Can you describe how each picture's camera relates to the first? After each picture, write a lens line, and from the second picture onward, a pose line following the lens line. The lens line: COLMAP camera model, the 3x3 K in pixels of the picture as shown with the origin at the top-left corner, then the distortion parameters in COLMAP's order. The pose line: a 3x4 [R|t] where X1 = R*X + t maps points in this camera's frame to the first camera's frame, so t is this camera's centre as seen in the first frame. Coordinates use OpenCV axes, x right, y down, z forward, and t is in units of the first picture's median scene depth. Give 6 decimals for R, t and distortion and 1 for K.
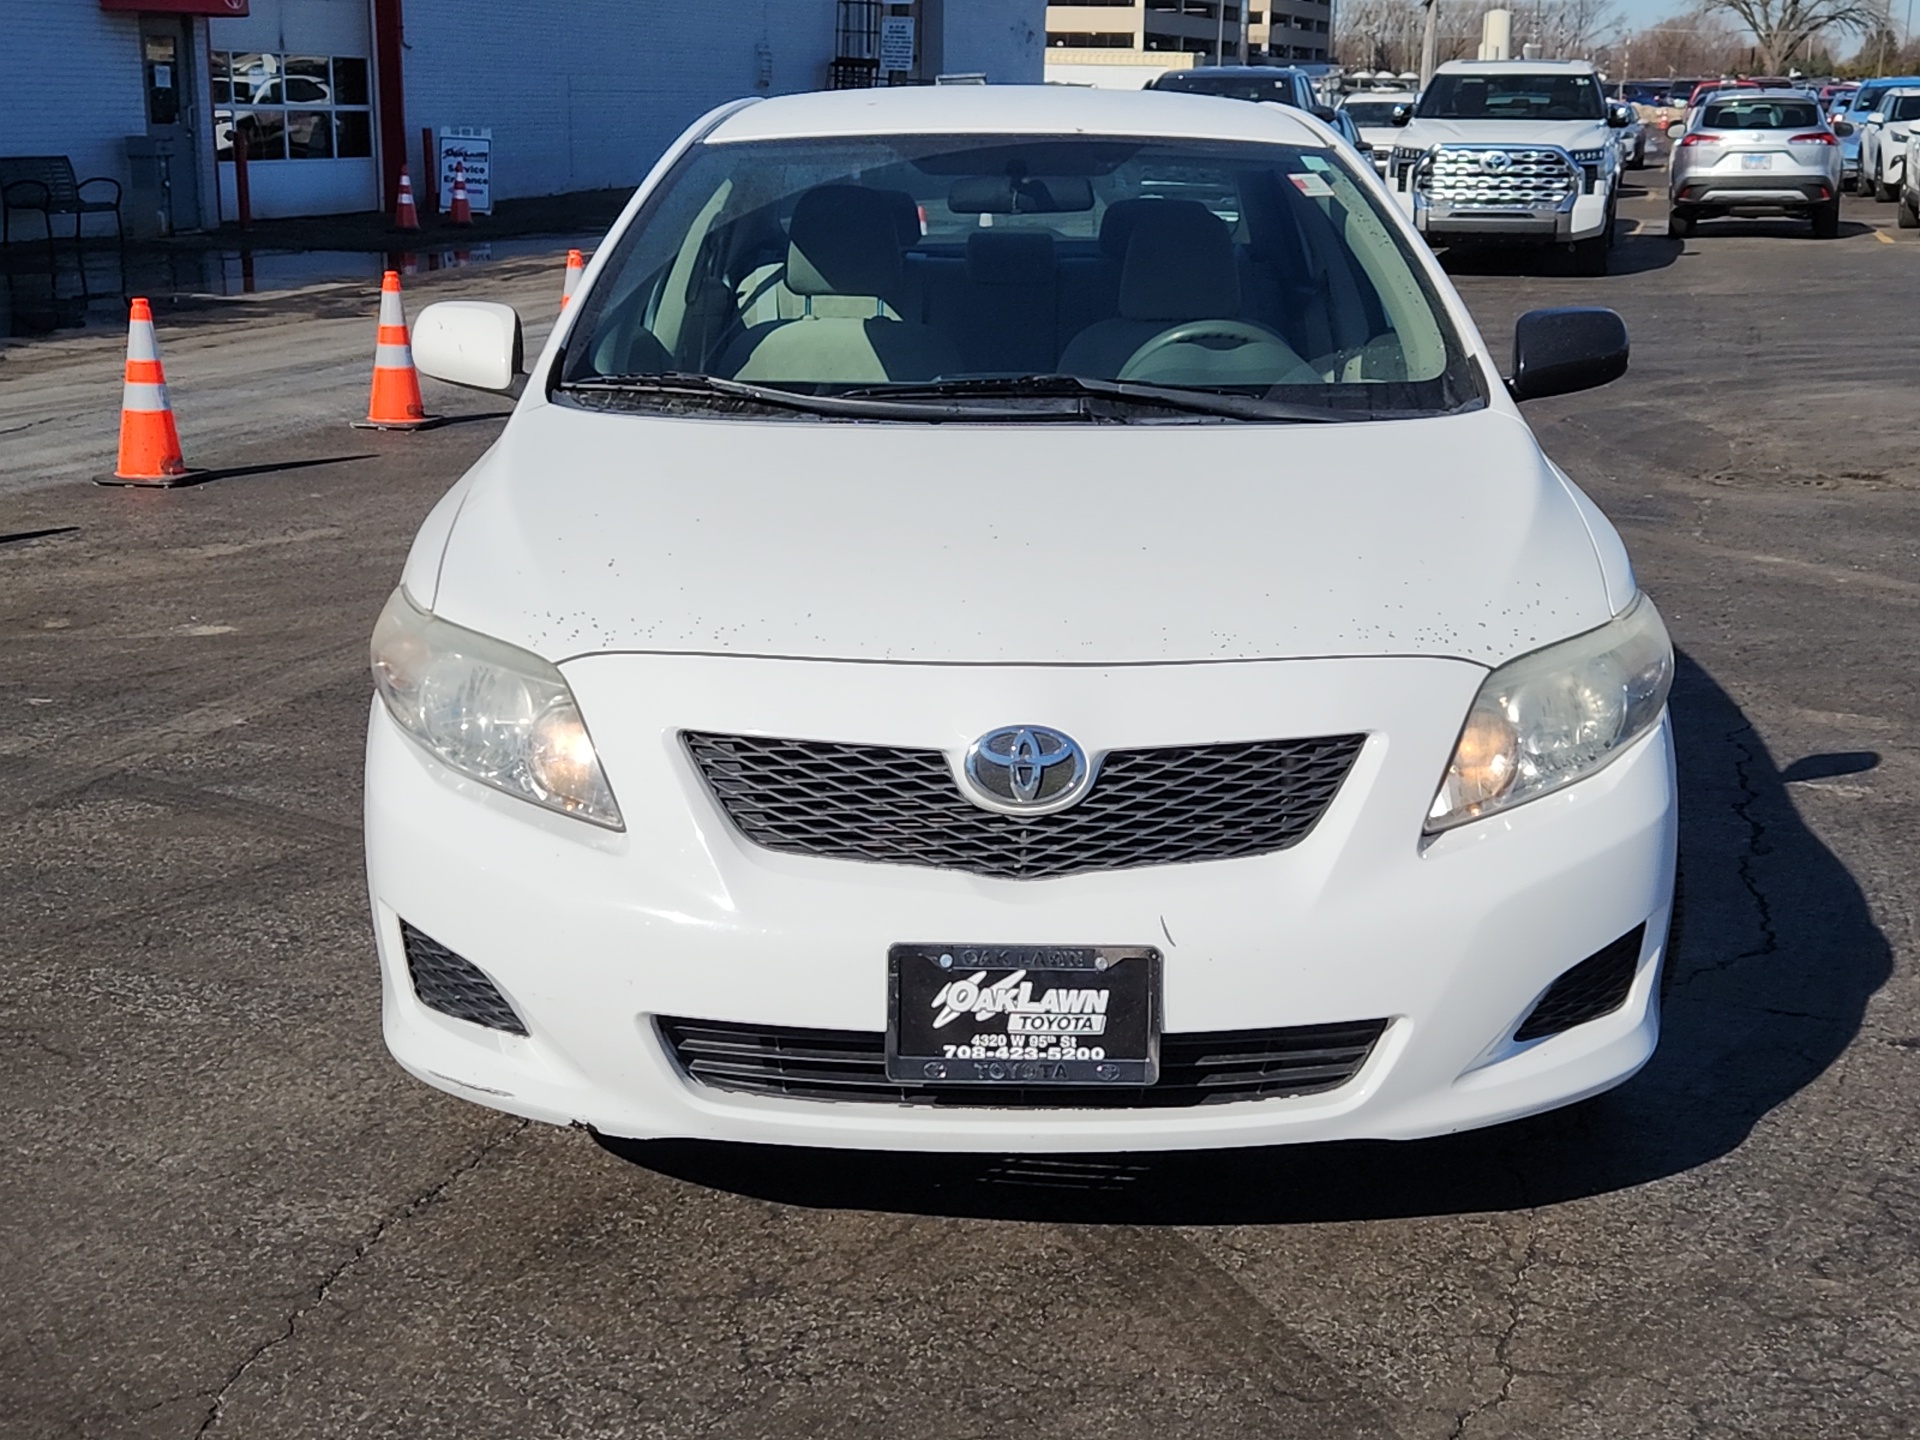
lens RADIAL K [[2536.0, 0, 972.8], [0, 2536.0, 692.1], [0, 0, 1]] dist [0.140902, -0.199910]
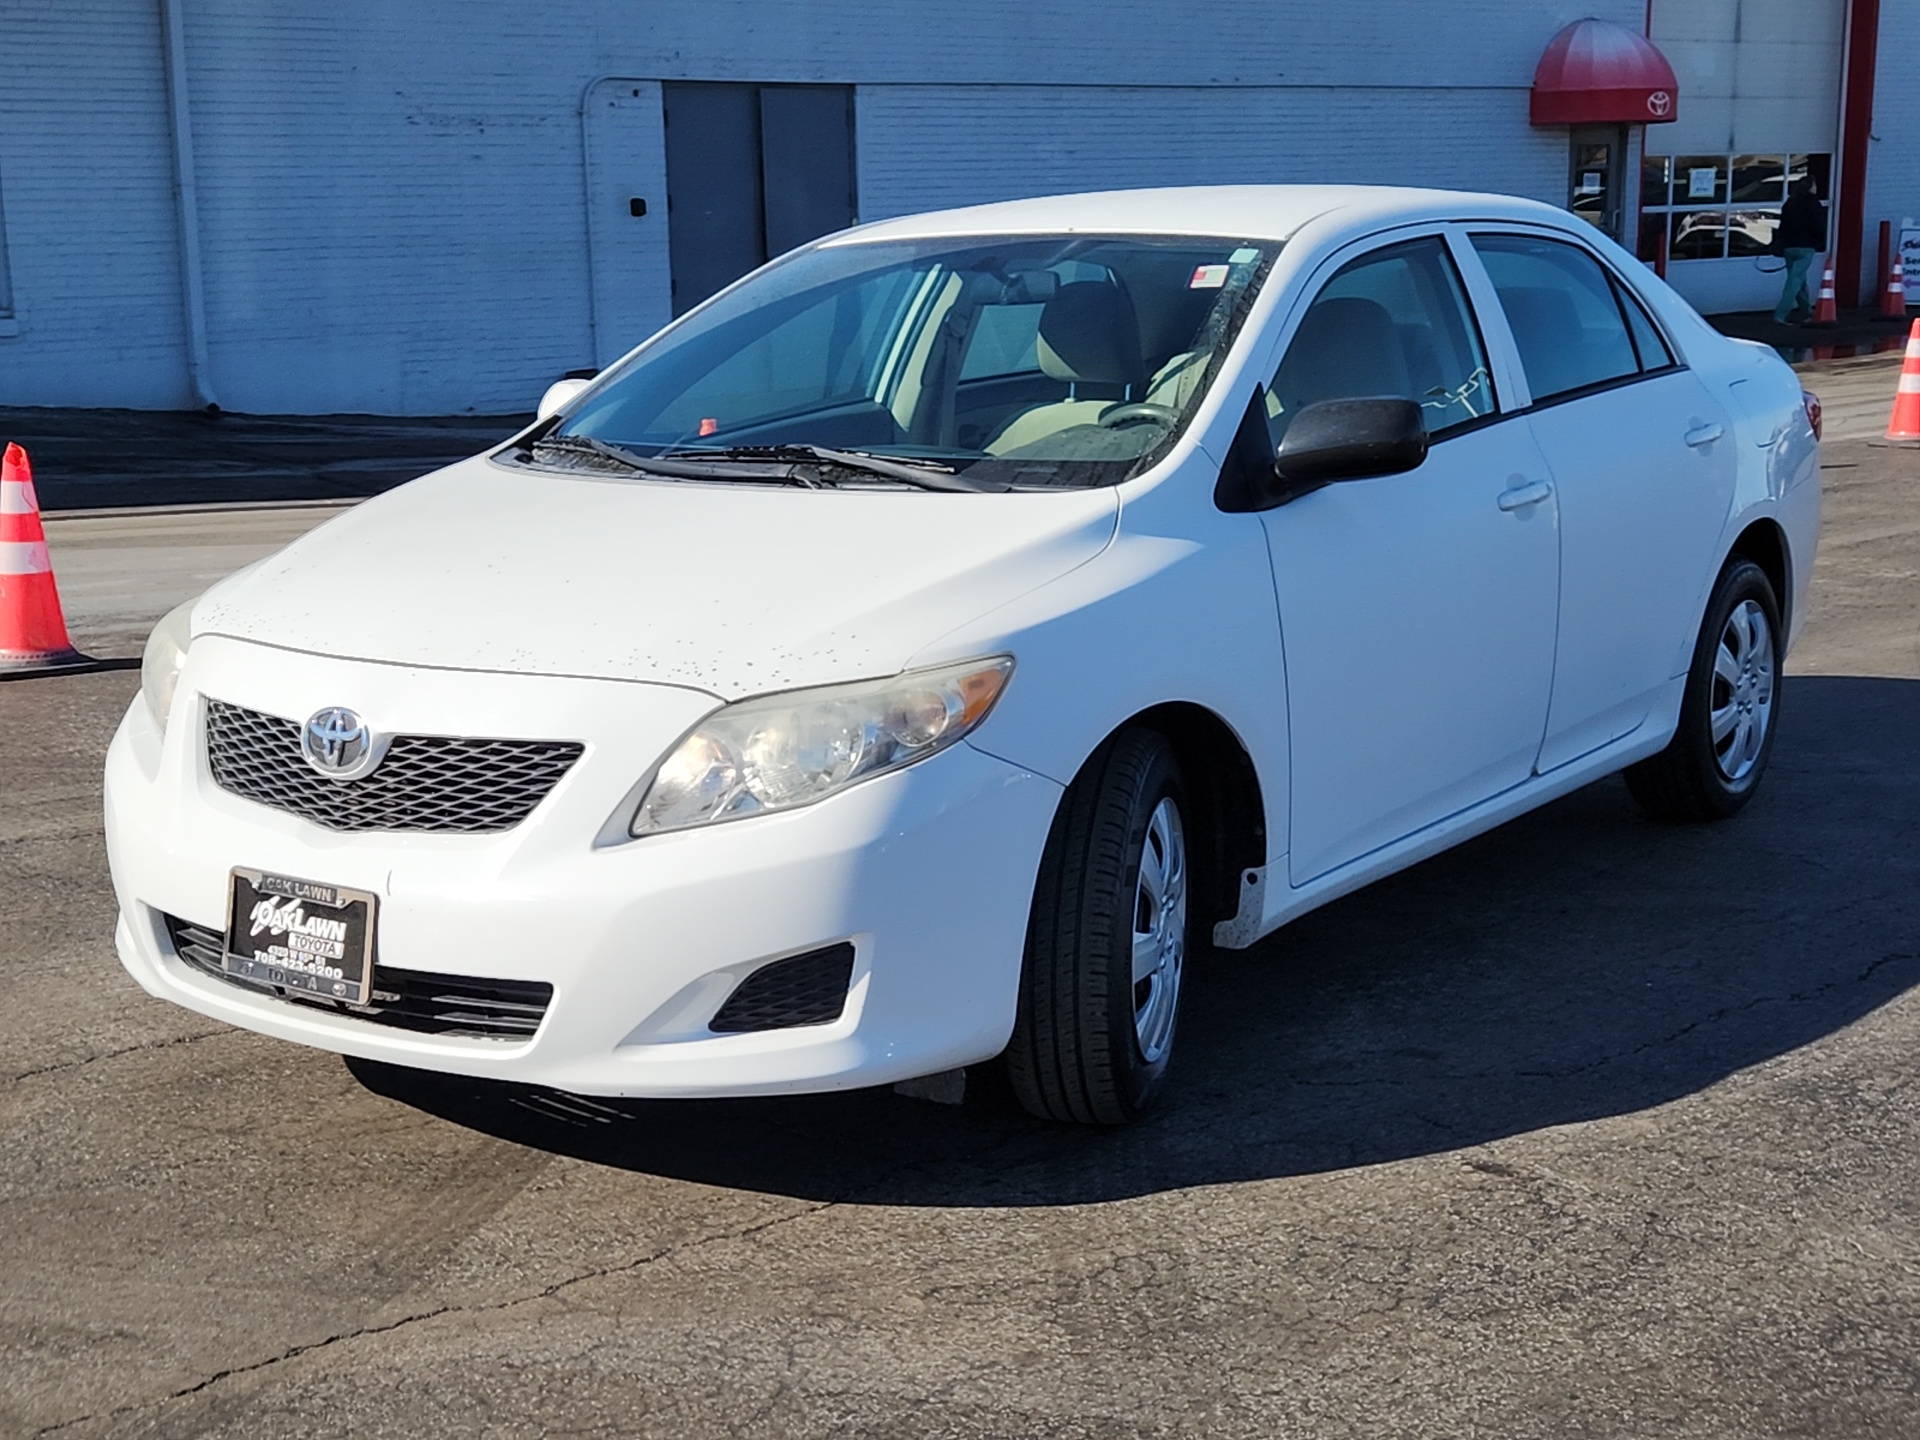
lens RADIAL K [[2536.0, 0, 972.8], [0, 2536.0, 692.1], [0, 0, 1]] dist [0.140902, -0.199910]
pose [[0.815044, 0.080715, -0.573749, 0.987637], [-0.101934, 0.994779, -0.004857, -0.019959], [0.570361, 0.062443, 0.819017, 0.140574]]
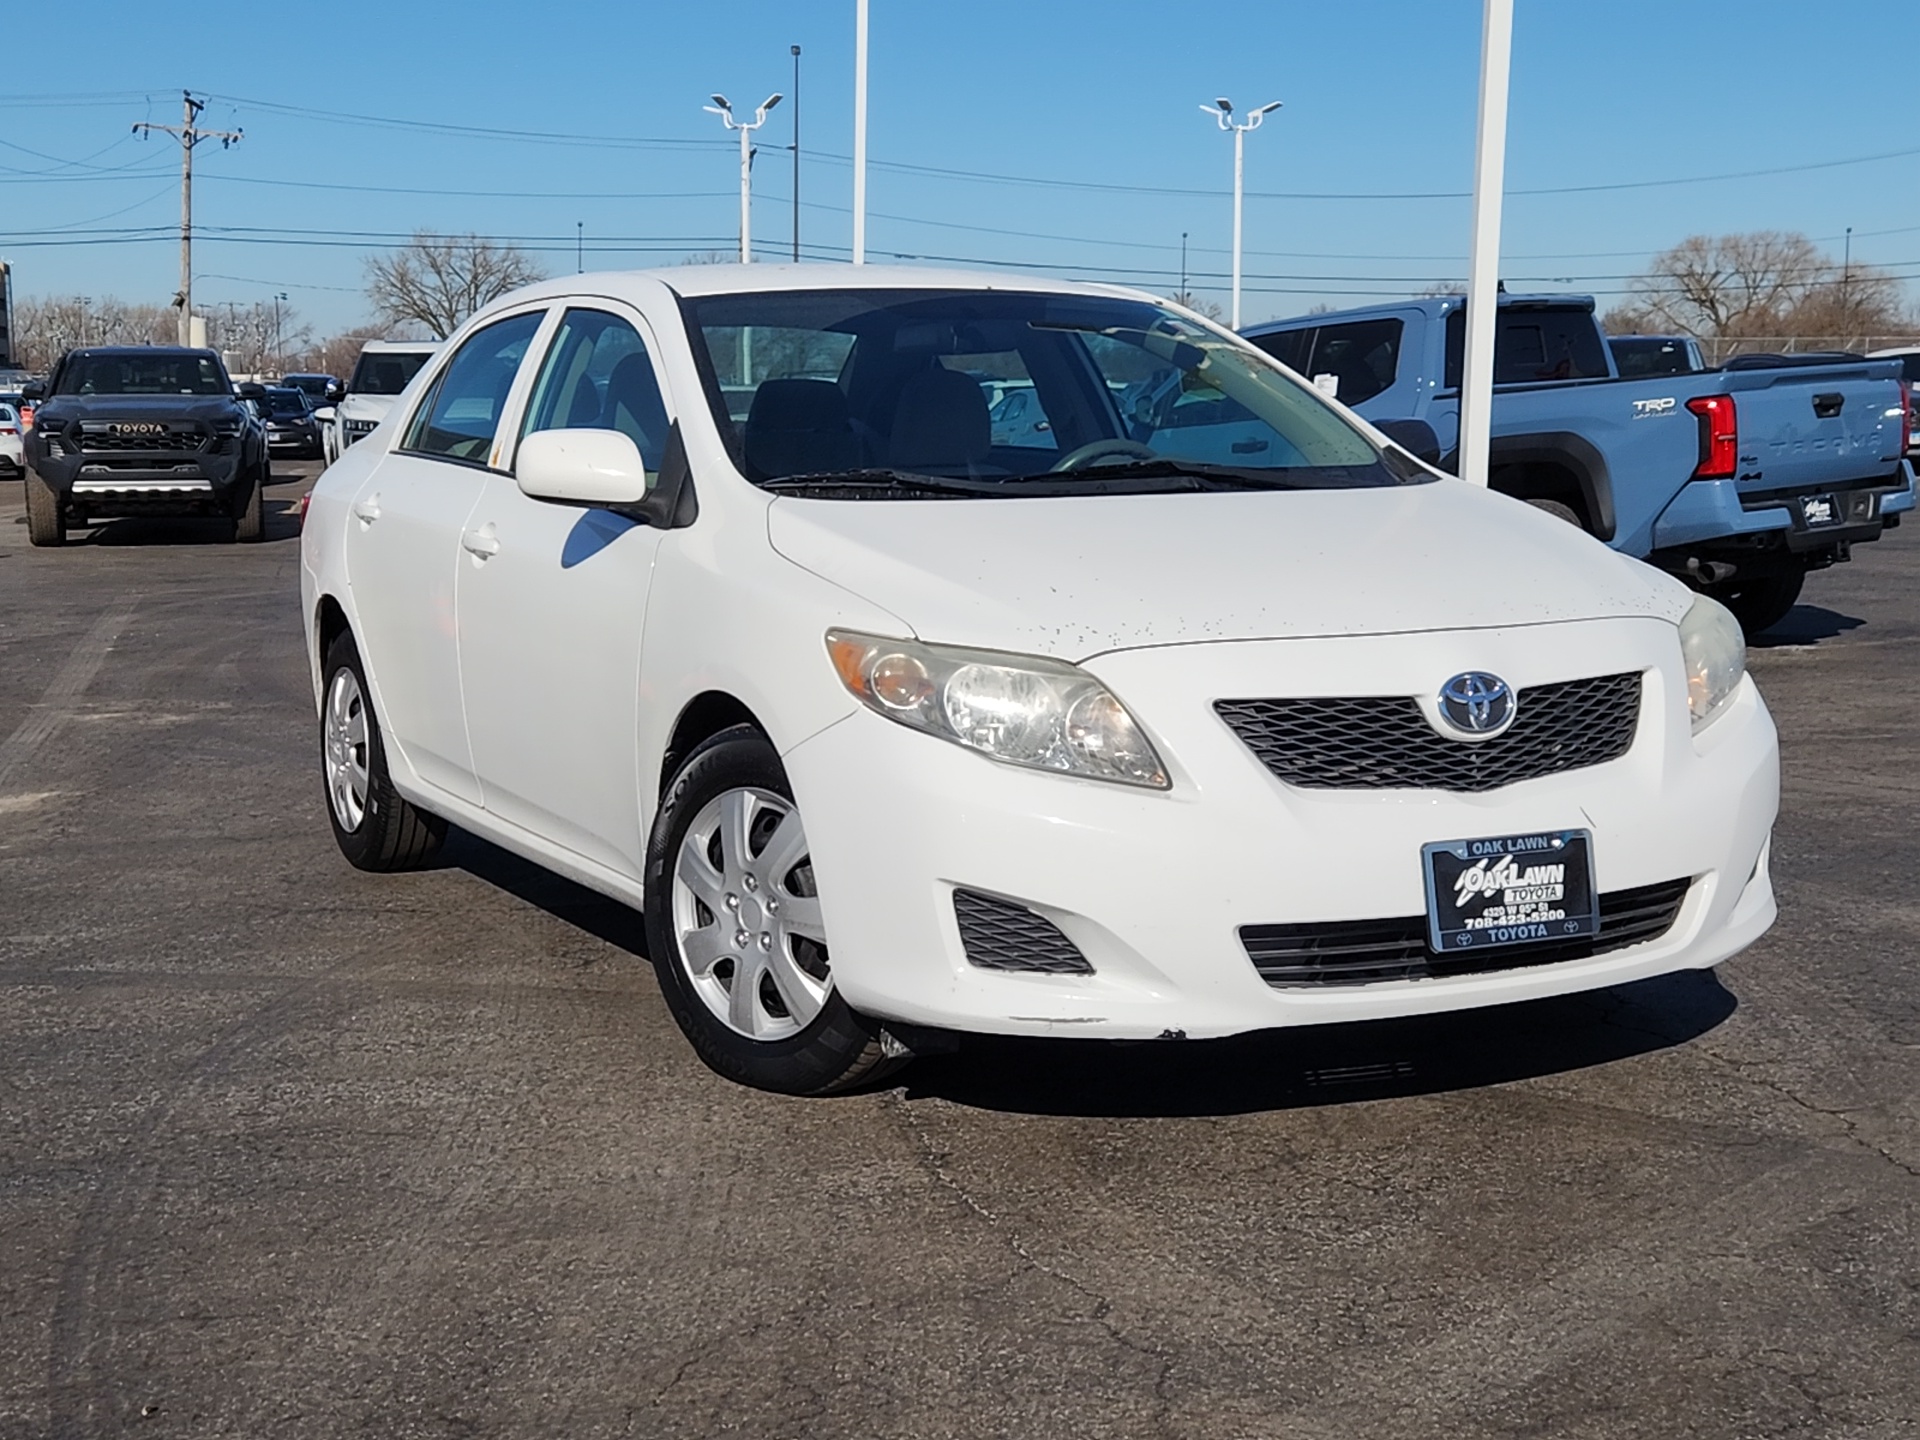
lens RADIAL K [[2536.0, 0, 972.8], [0, 2536.0, 692.1], [0, 0, 1]] dist [0.140902, -0.199910]
pose [[0.888441, -0.063835, 0.454530, -0.792011], [0.114558, 0.989781, -0.084913, 0.103824], [-0.444465, 0.127510, 0.886675, -0.044483]]
